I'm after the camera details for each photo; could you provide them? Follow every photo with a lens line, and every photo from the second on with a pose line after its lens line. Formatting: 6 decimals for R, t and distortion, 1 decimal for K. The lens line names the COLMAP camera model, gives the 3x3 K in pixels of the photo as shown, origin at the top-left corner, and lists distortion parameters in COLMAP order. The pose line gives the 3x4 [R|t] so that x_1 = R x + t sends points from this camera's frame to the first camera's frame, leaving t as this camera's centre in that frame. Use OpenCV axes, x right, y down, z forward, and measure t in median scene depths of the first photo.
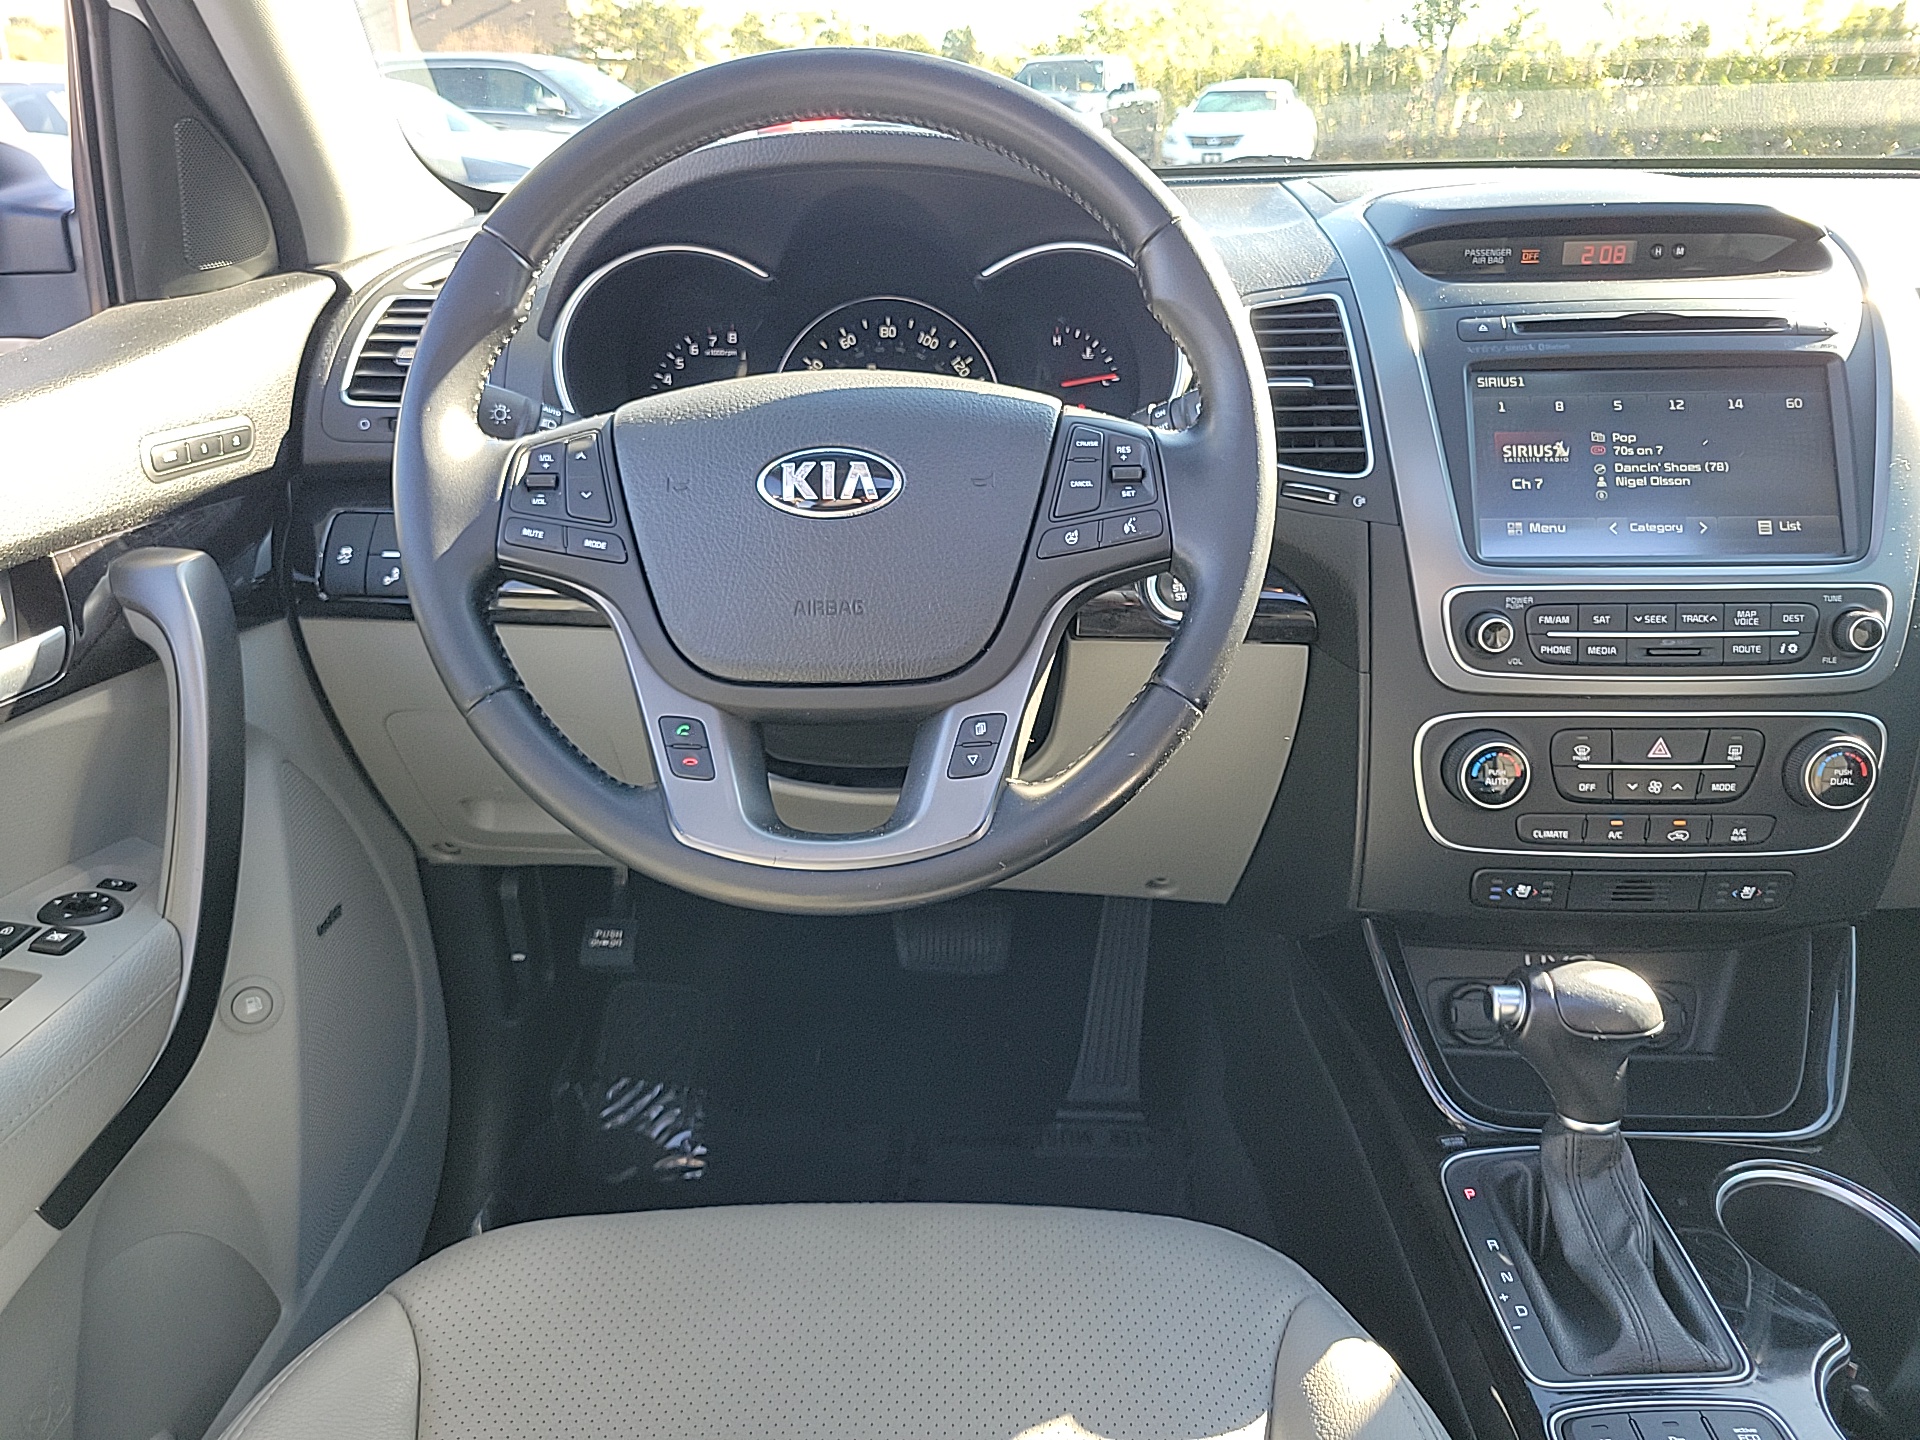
lens RADIAL K [[1464.3, 0, 945.4], [0, 1464.3, 707.3], [0, 0, 1]] dist [0.042097, -0.036598]
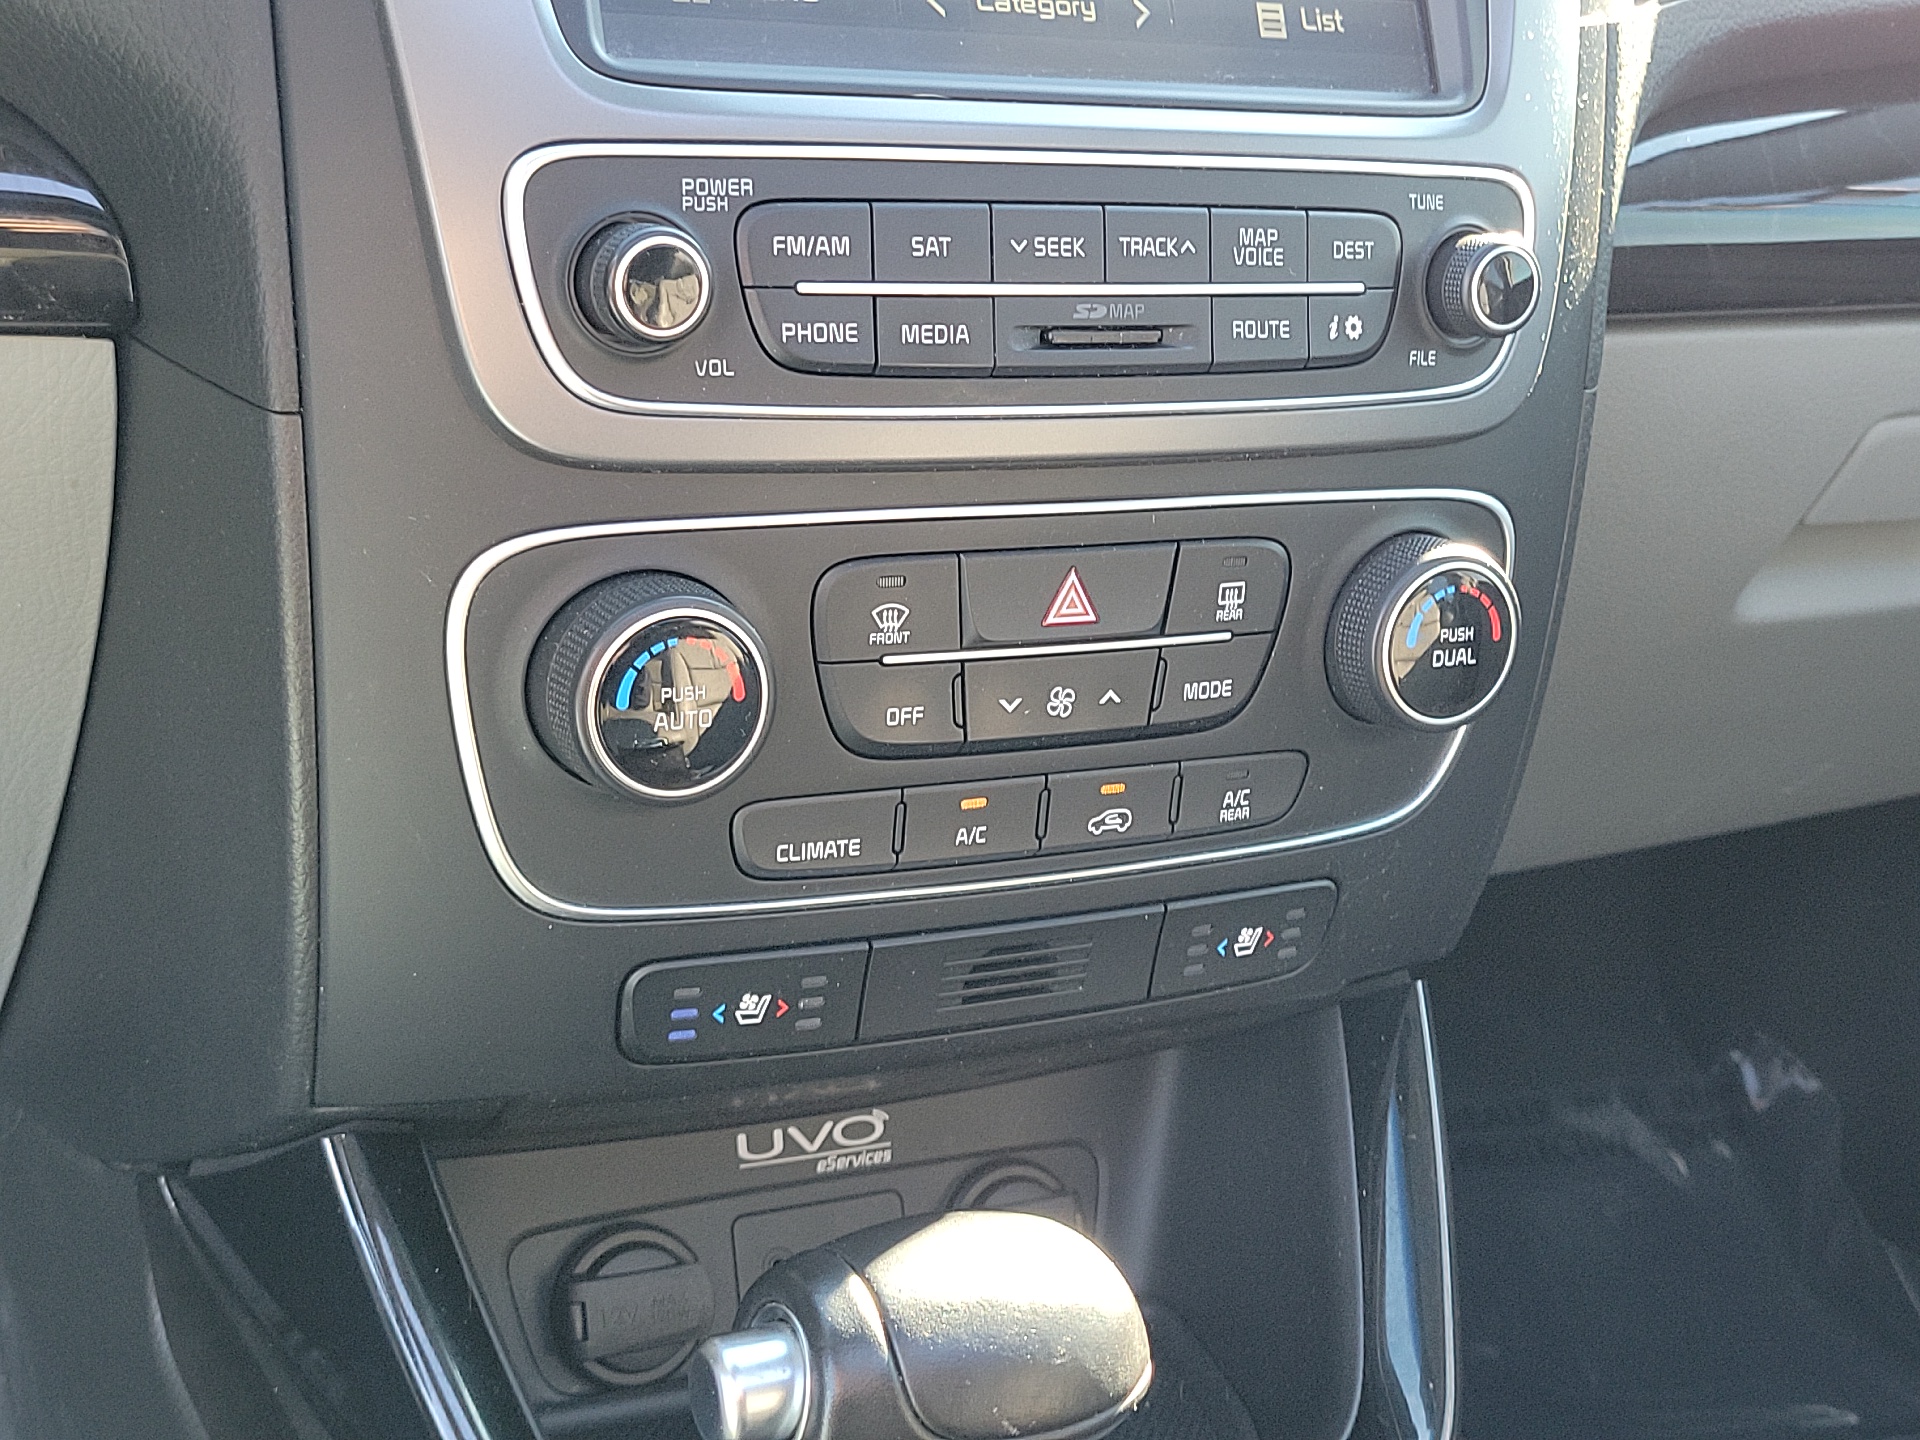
lens RADIAL K [[2489.7, 0, 912.5], [0, 2489.7, 710.7], [0, 0, 1]] dist [0.021745, 0.000000]
pose [[0.874742, -0.073960, 0.478911, 0.139903], [0.044489, 0.996367, 0.072612, 0.008090], [-0.482542, -0.042210, 0.874855, 0.454703]]
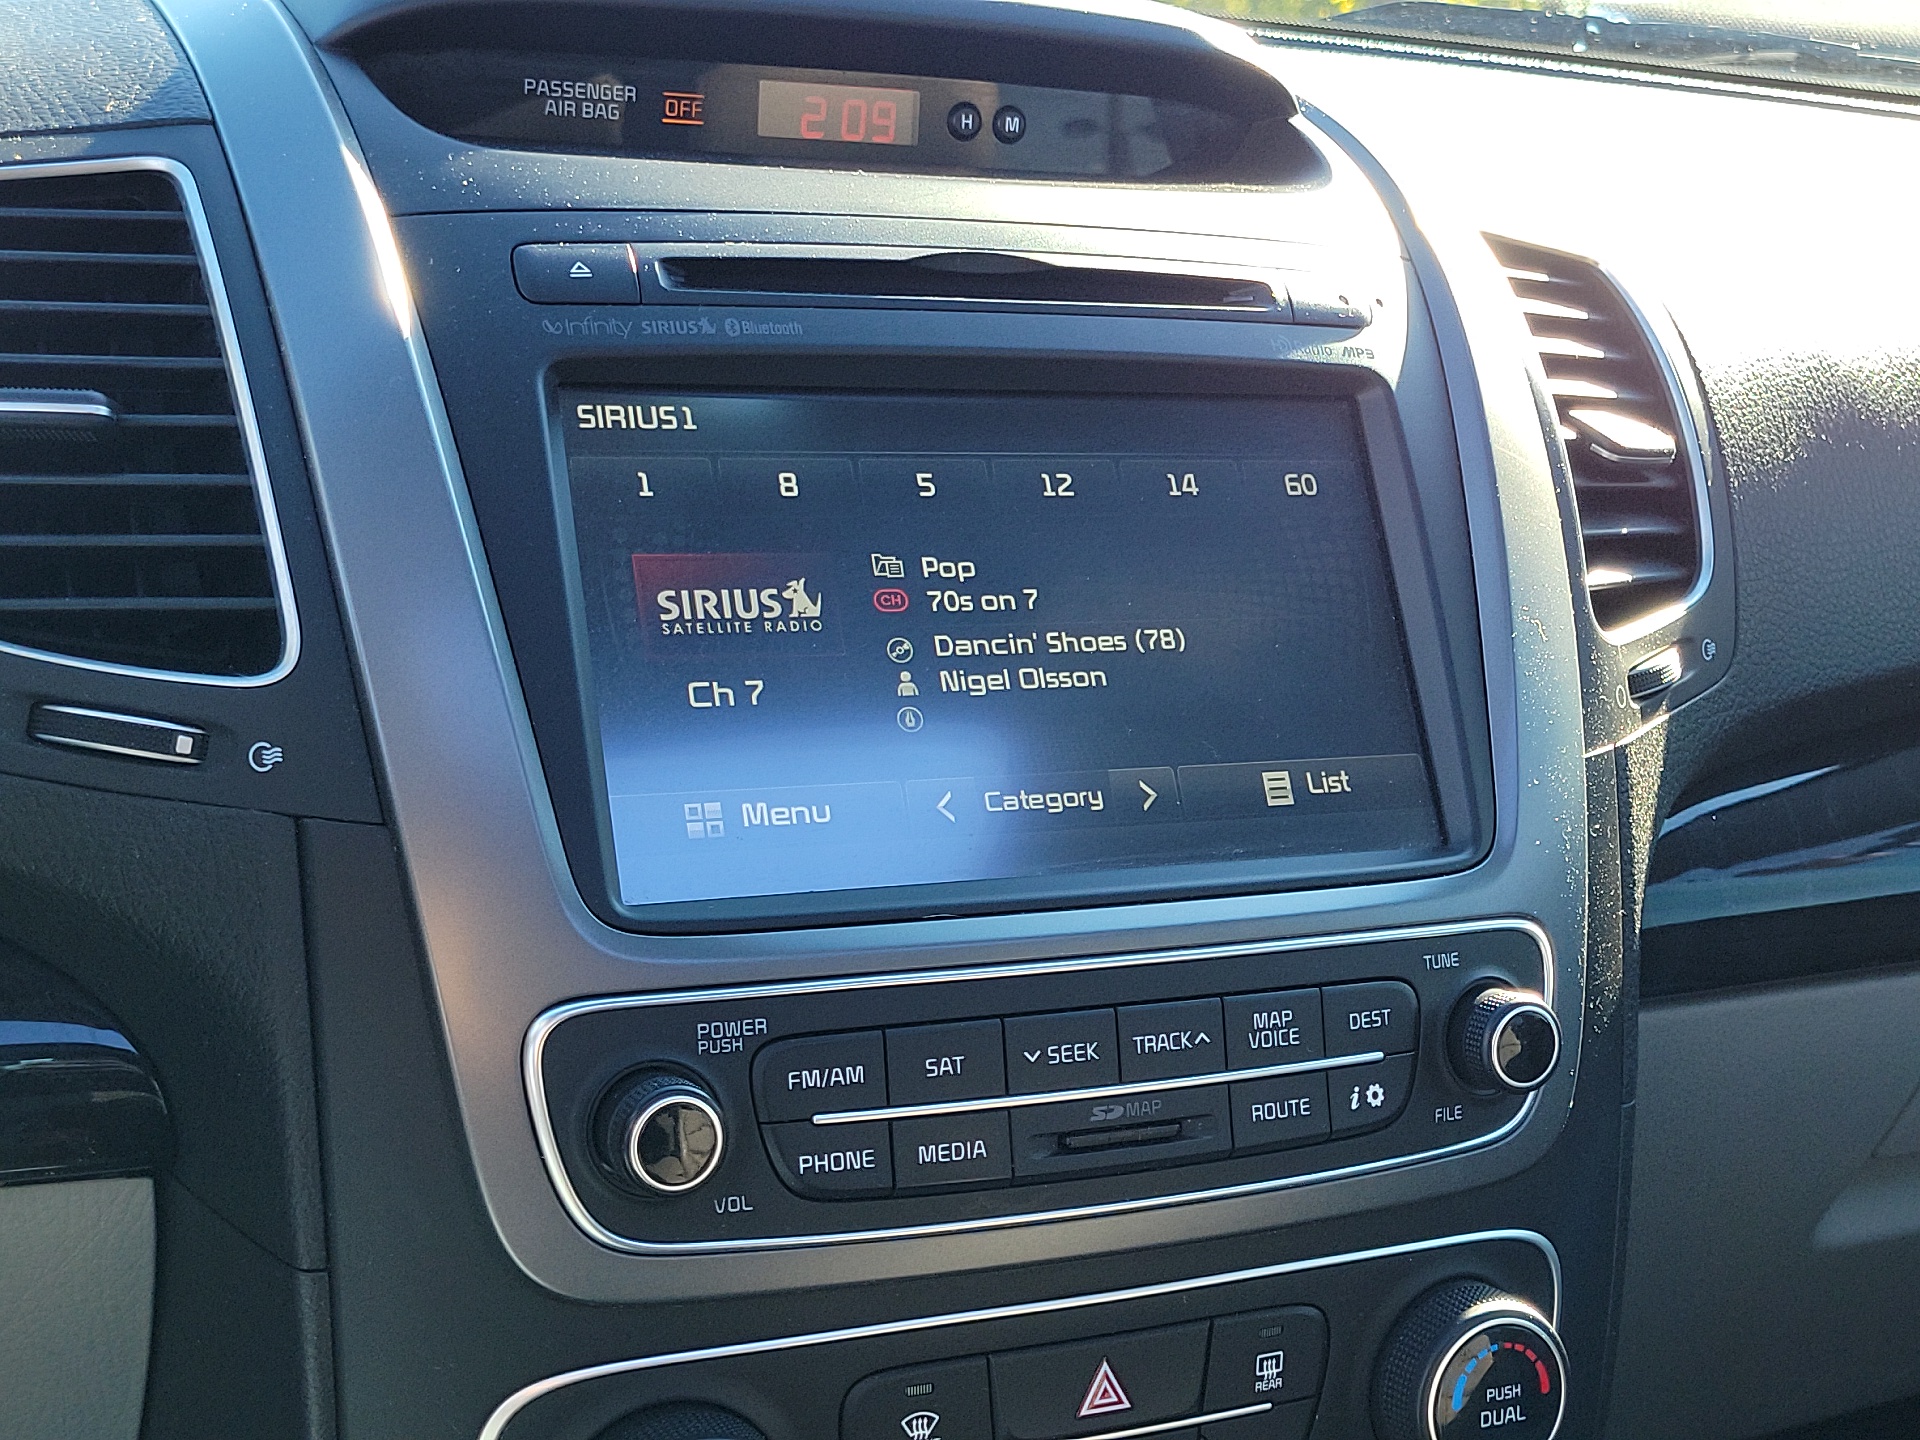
lens RADIAL K [[2489.7, 0, 916.1], [0, 2489.7, 712.0], [0, 0, 1]] dist [0.021745, 0.000000]
pose [[0.893495, -0.031755, 0.447949, 0.161479], [0.078681, 0.993137, -0.086537, -0.090084], [-0.442127, 0.112565, 0.889861, 0.432545]]
